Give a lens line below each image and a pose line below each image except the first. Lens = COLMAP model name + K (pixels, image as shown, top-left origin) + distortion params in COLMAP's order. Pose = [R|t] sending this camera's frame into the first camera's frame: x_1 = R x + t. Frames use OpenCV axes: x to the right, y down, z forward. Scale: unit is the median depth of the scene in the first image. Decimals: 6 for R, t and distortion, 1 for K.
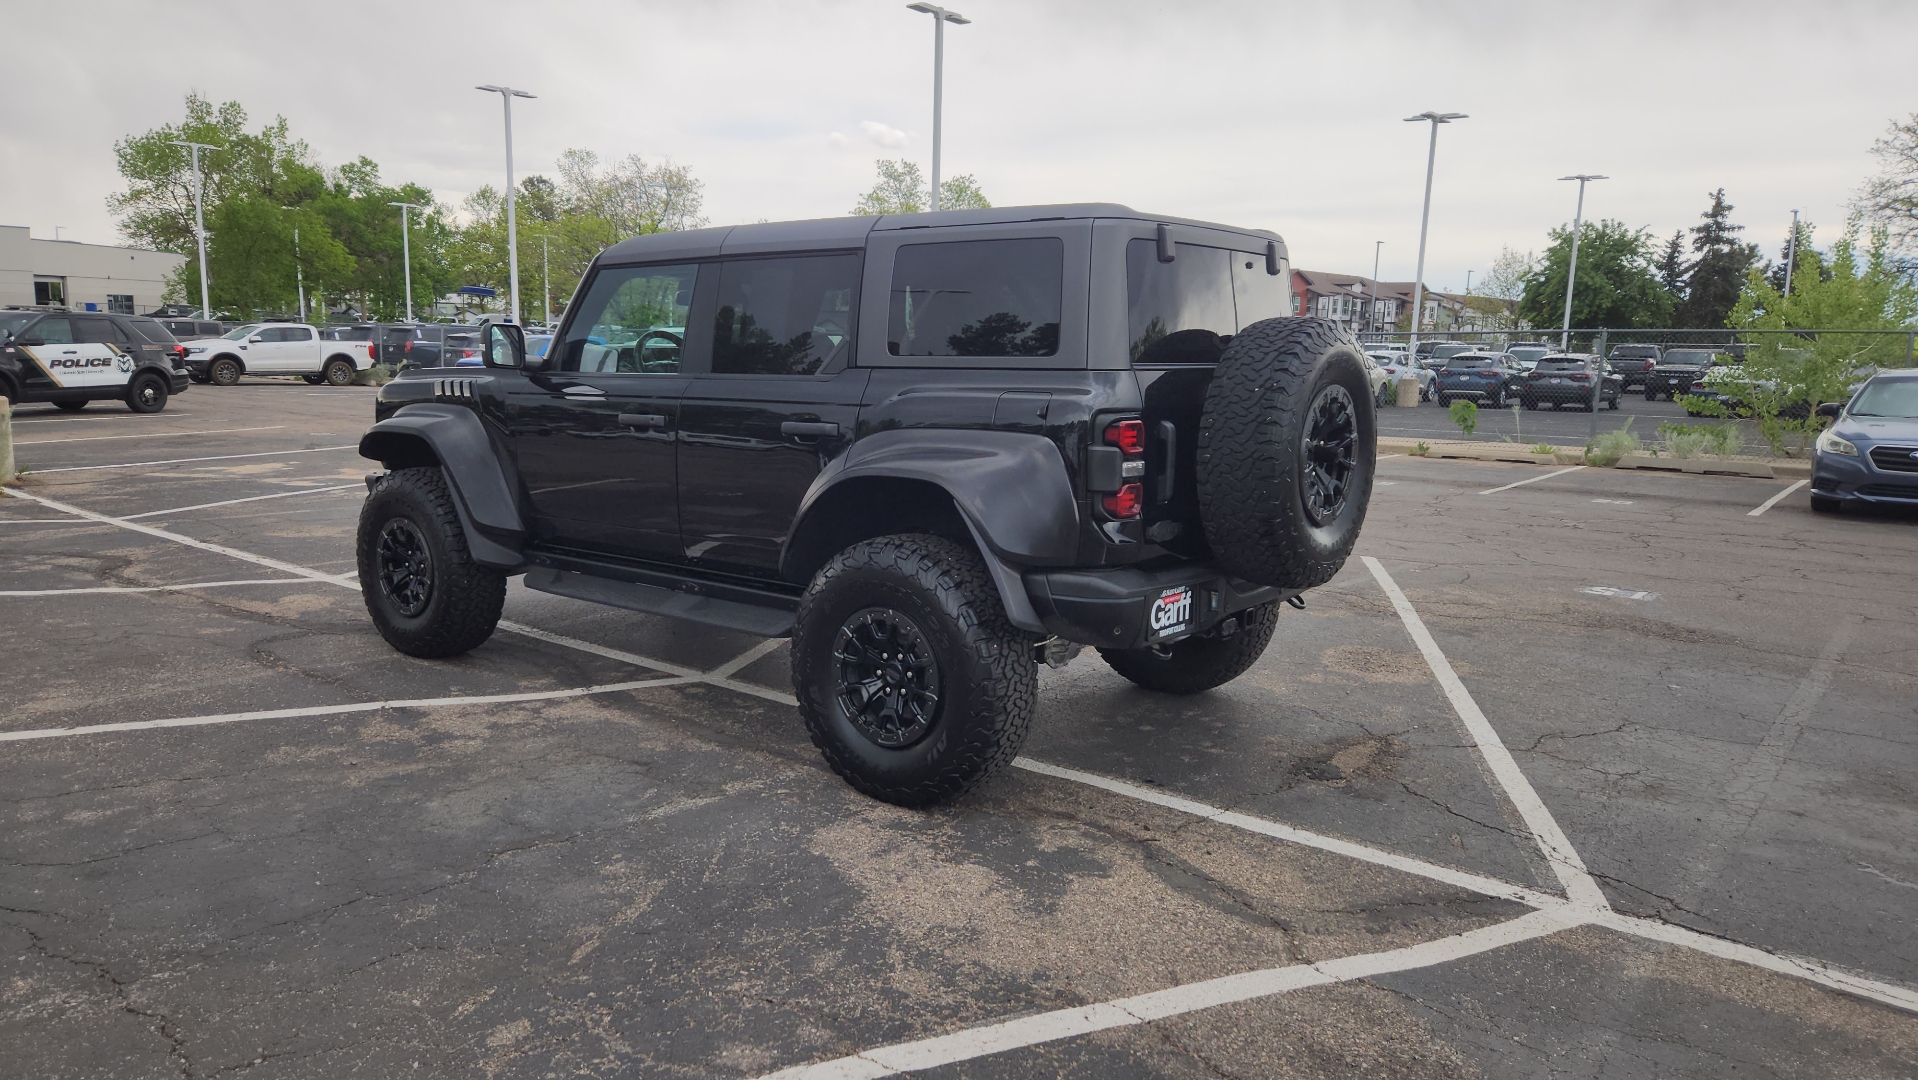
lens RADIAL K [[1282.3, 0, 921.0], [0, 1282.3, 534.6], [0, 0, 1]] dist [0.069418, -0.053809]
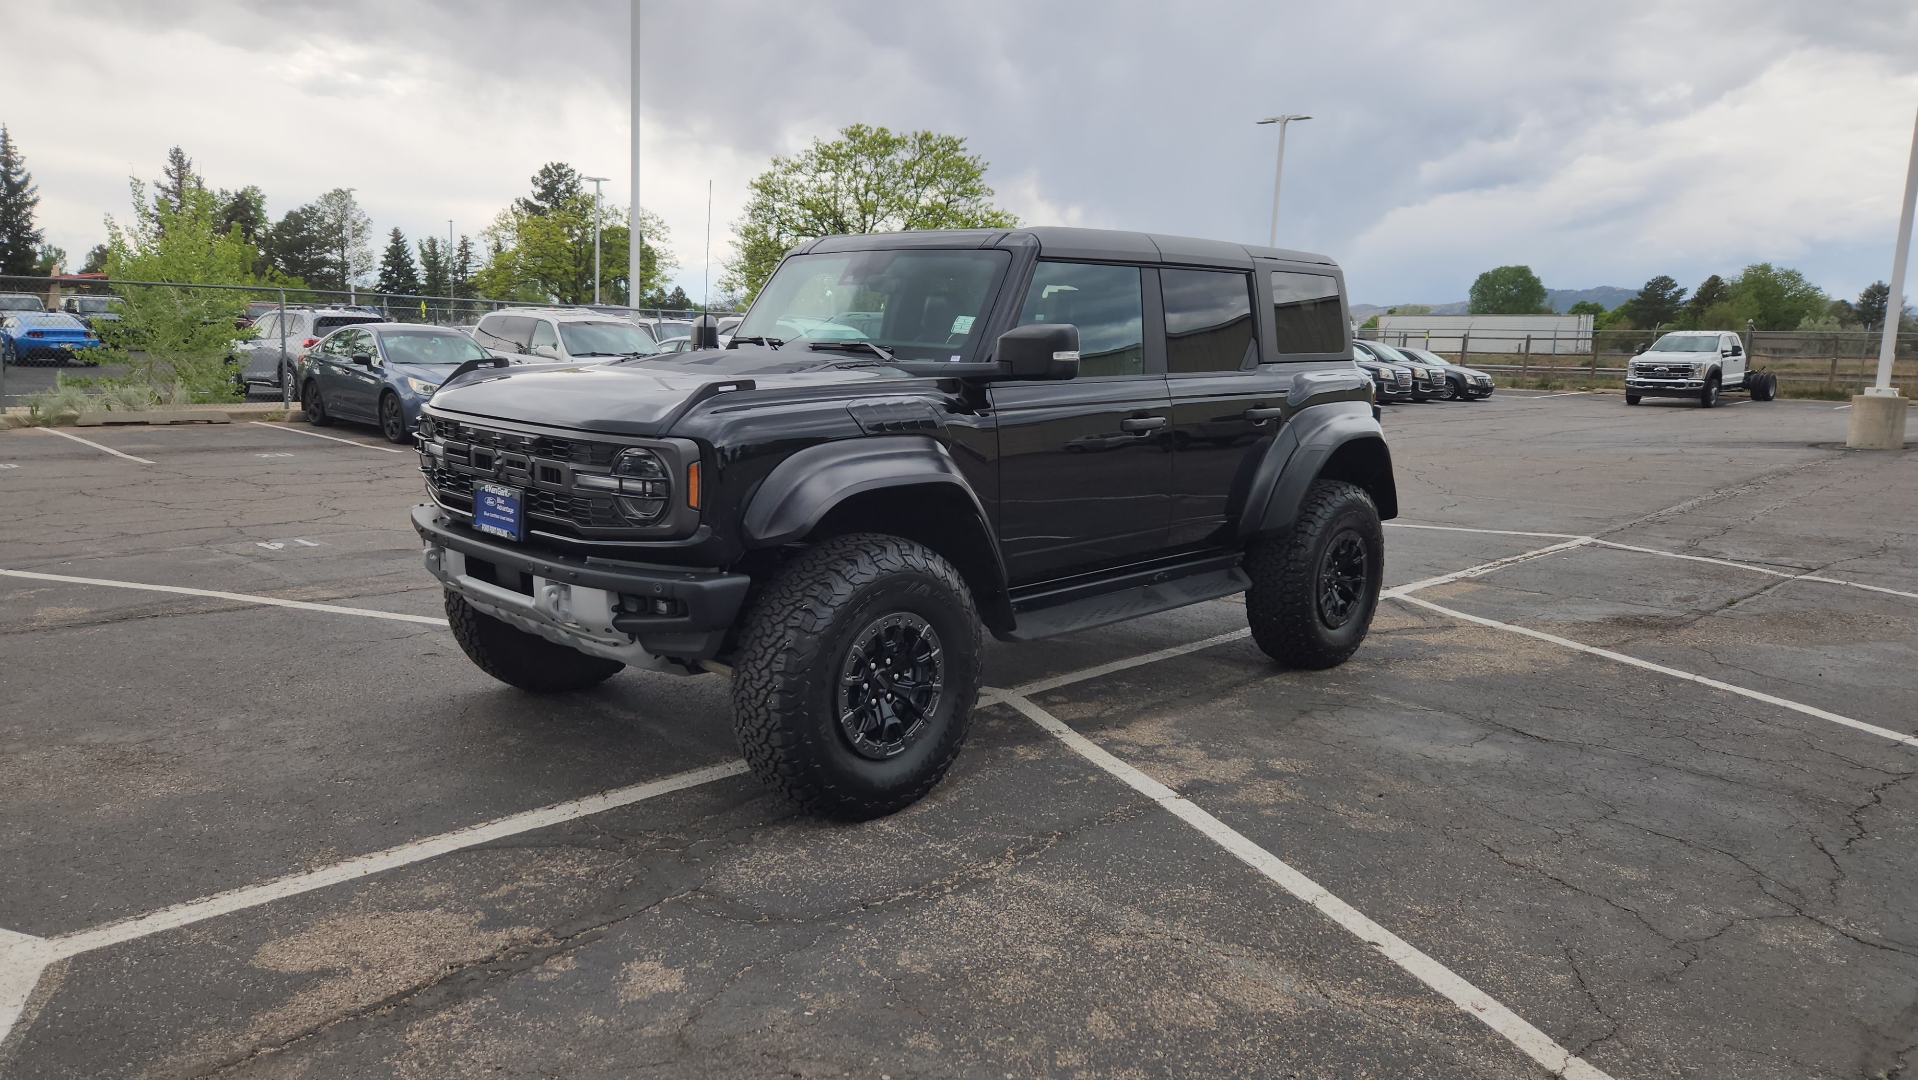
lens RADIAL K [[1282.3, 0, 917.9], [0, 1282.3, 522.0], [0, 0, 1]] dist [0.069418, -0.053809]
pose [[0.100189, -0.160067, 0.982009, -1.205163], [0.118725, 0.981846, 0.147928, -0.179584], [-0.987860, 0.101768, 0.117374, 1.048277]]
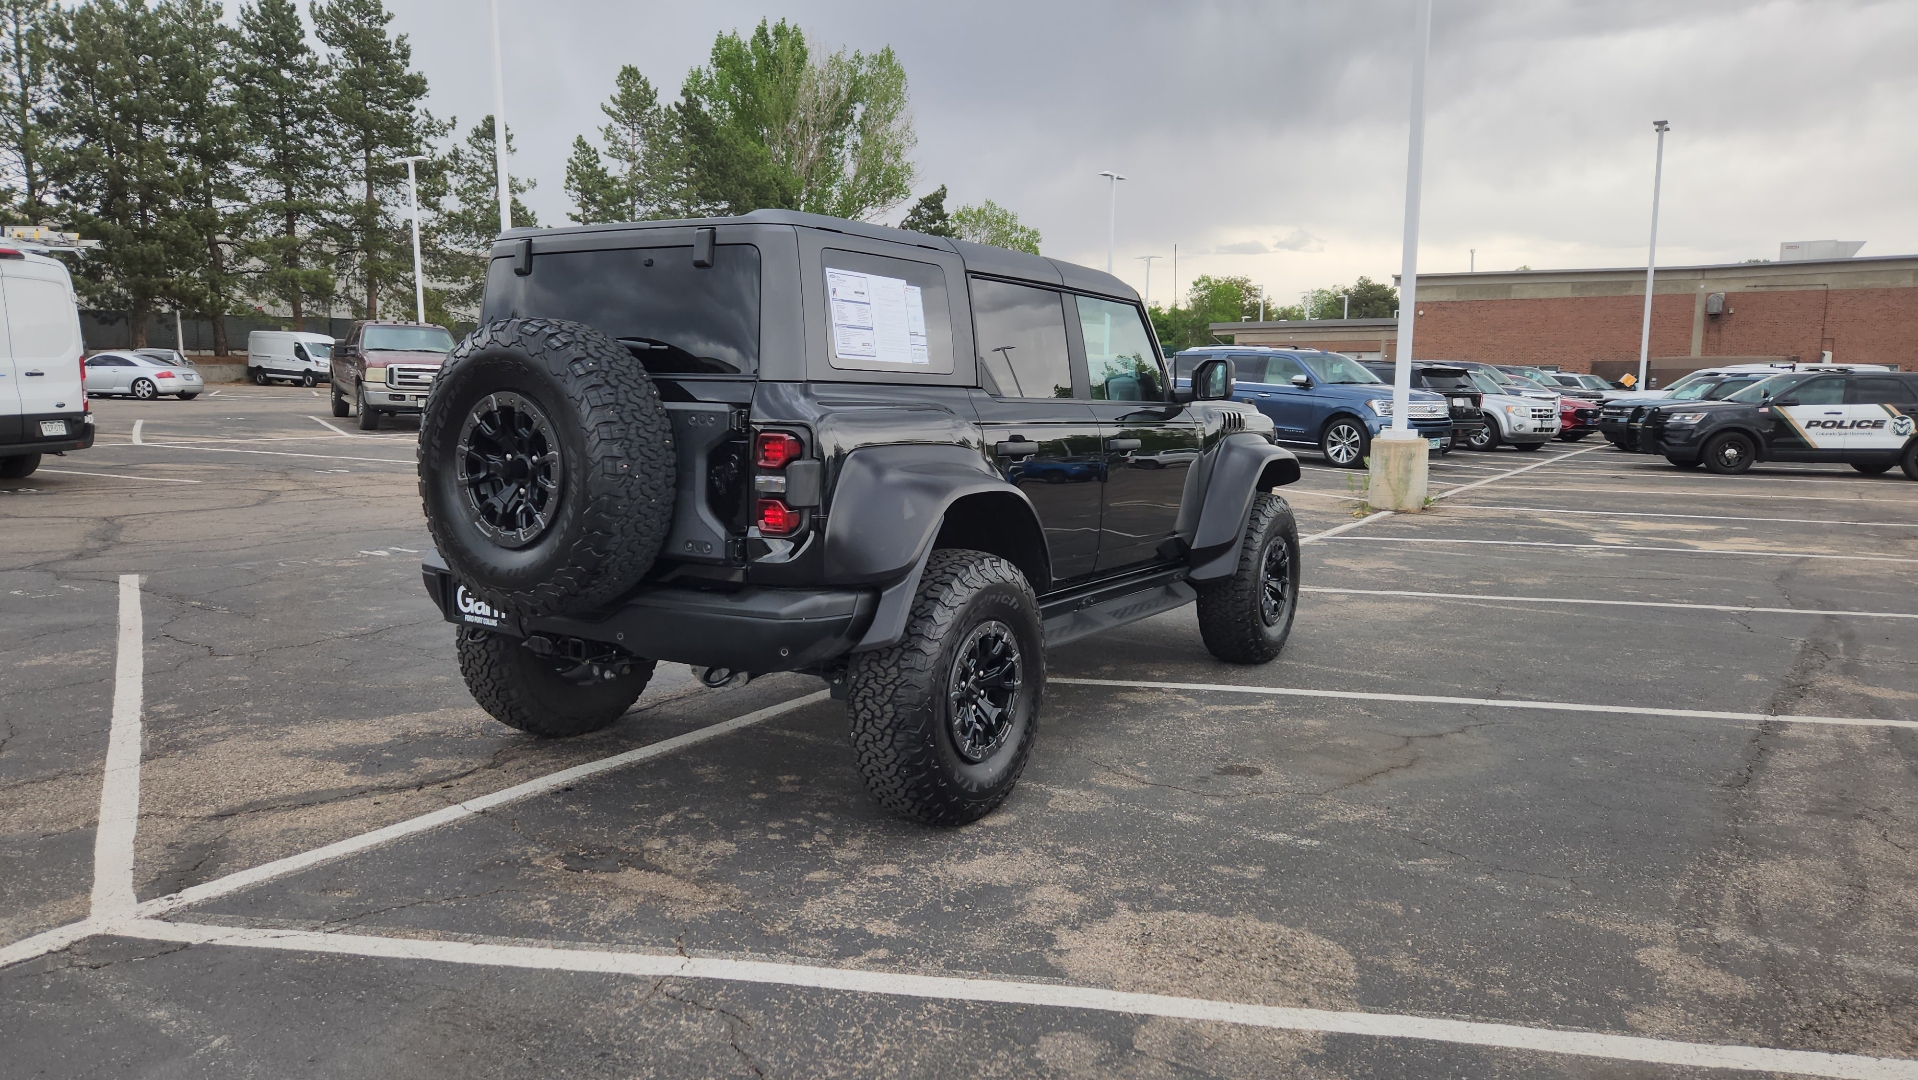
lens RADIAL K [[1281.4, 0, 935.0], [0, 1281.4, 533.2], [0, 0, 1]] dist [0.069289, -0.053835]
pose [[0.106686, 0.101249, -0.989124, 1.024790], [-0.156878, 0.984056, 0.083809, -0.115358], [0.981839, 0.146230, 0.120868, 0.981677]]
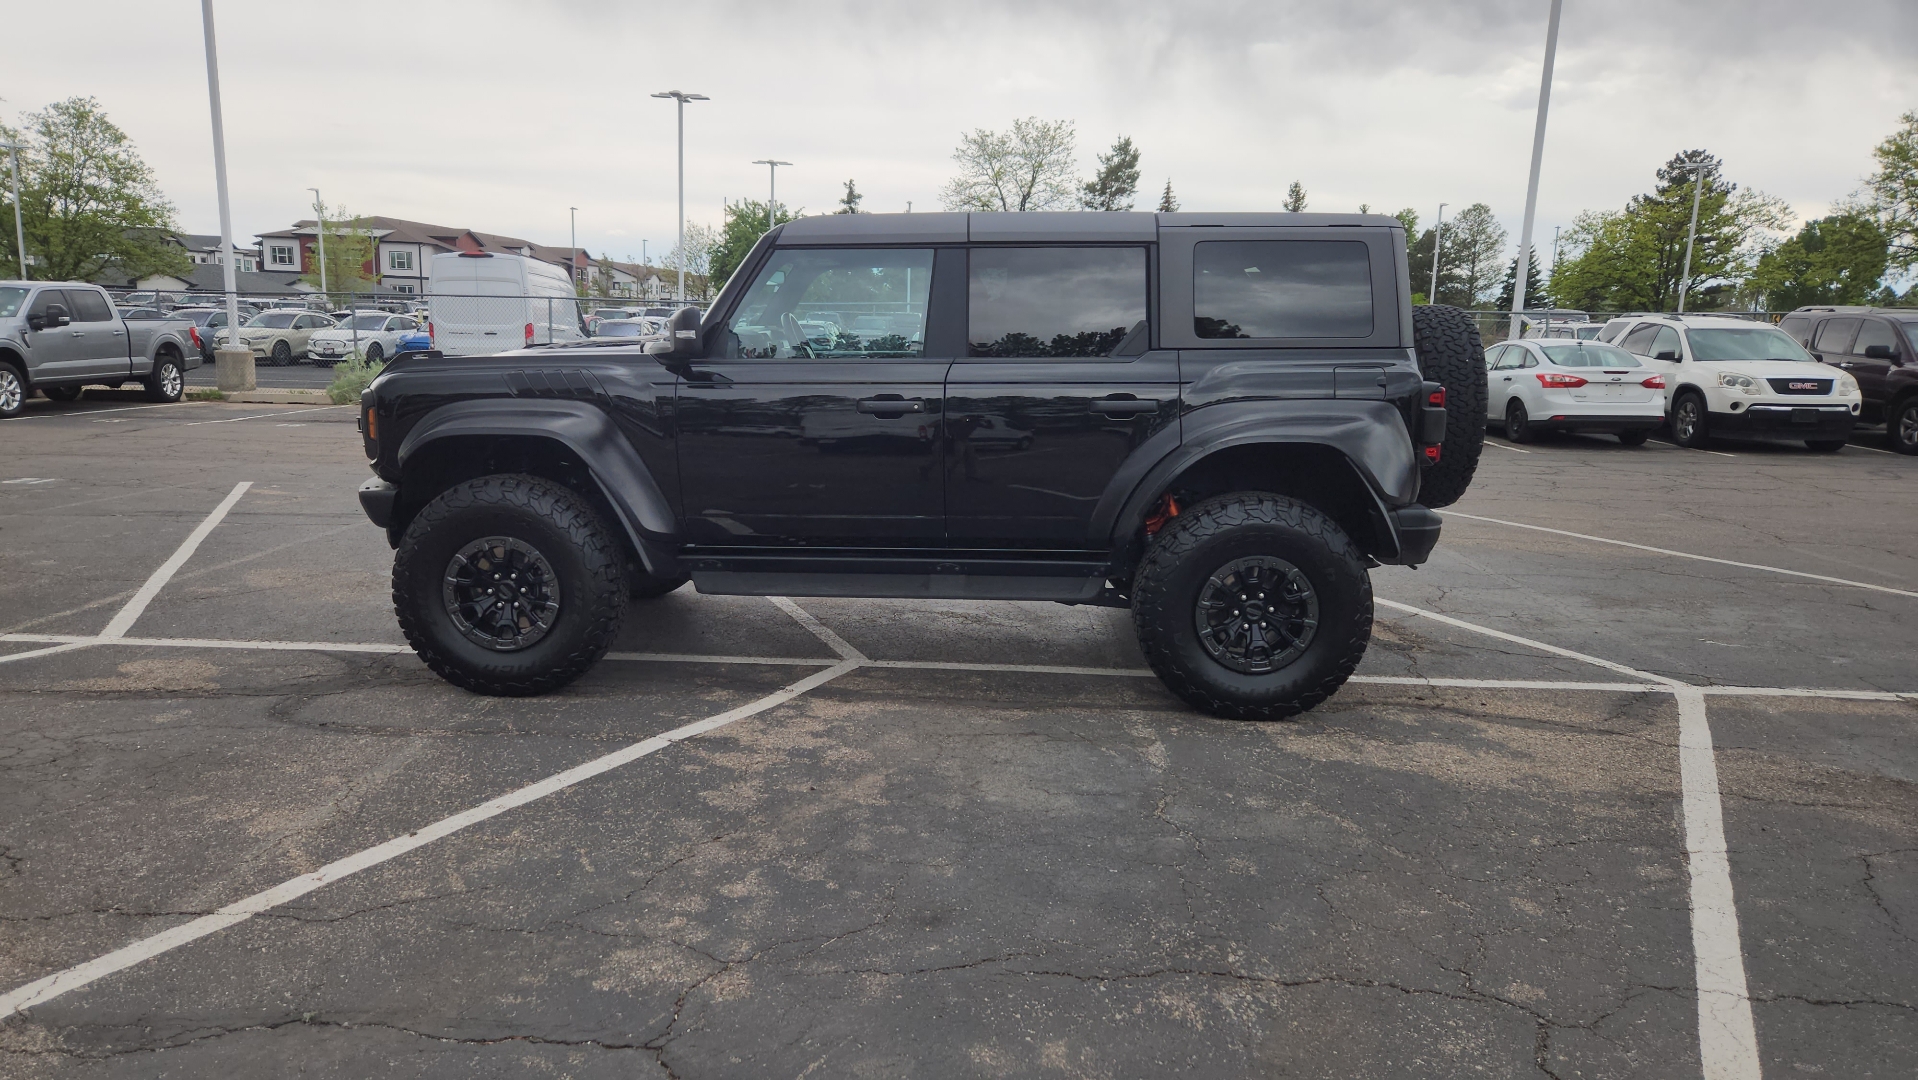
lens RADIAL K [[1282.3, 0, 914.9], [0, 1282.3, 548.9], [0, 0, 1]] dist [0.069418, -0.053809]
pose [[0.807293, -0.108034, 0.580178, -0.778180], [0.085360, 0.994139, 0.066342, -0.043330], [-0.583945, -0.004033, 0.811783, 0.182253]]
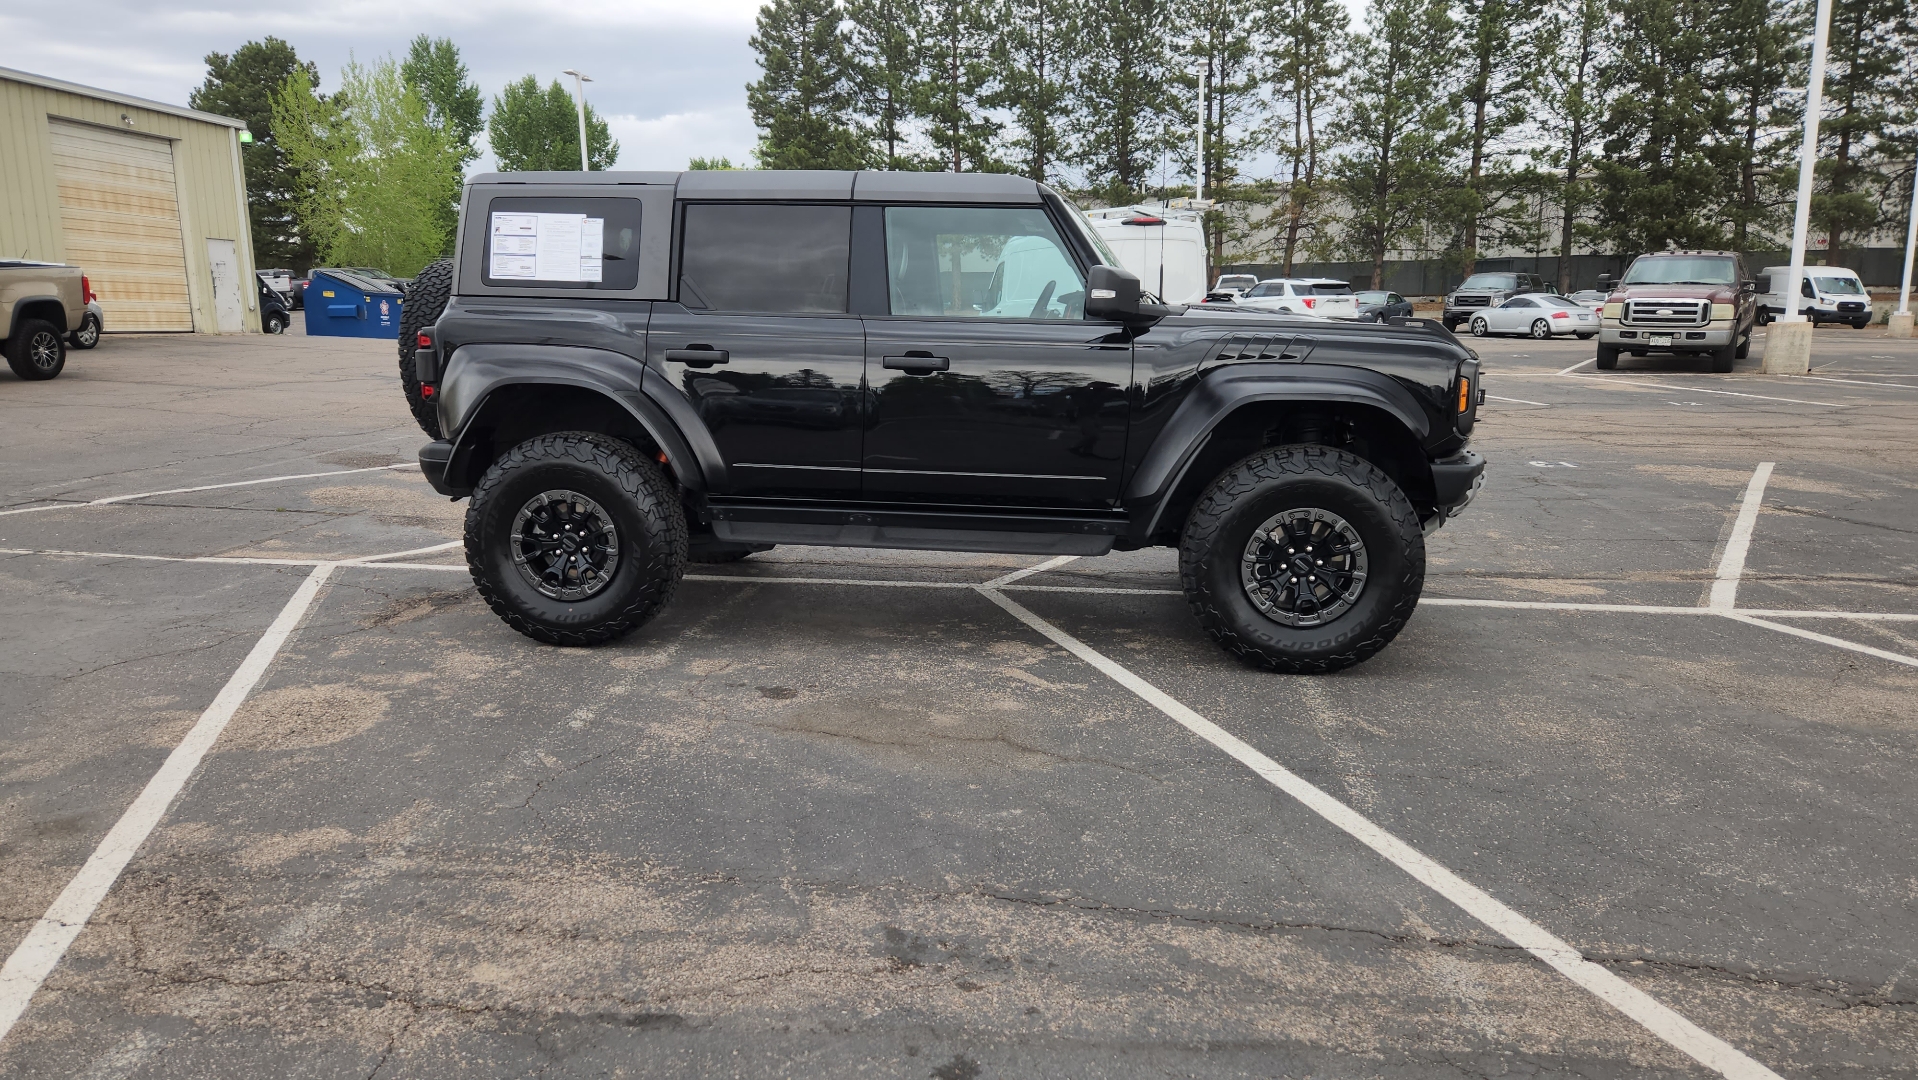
lens RADIAL K [[1281.4, 0, 928.8], [0, 1281.4, 562.5], [0, 0, 1]] dist [0.069289, -0.053835]
pose [[-0.855420, 0.078396, -0.511968, 0.511774], [-0.095705, 0.947531, 0.305000, -0.280540], [0.509016, 0.309900, -0.803034, 2.098764]]
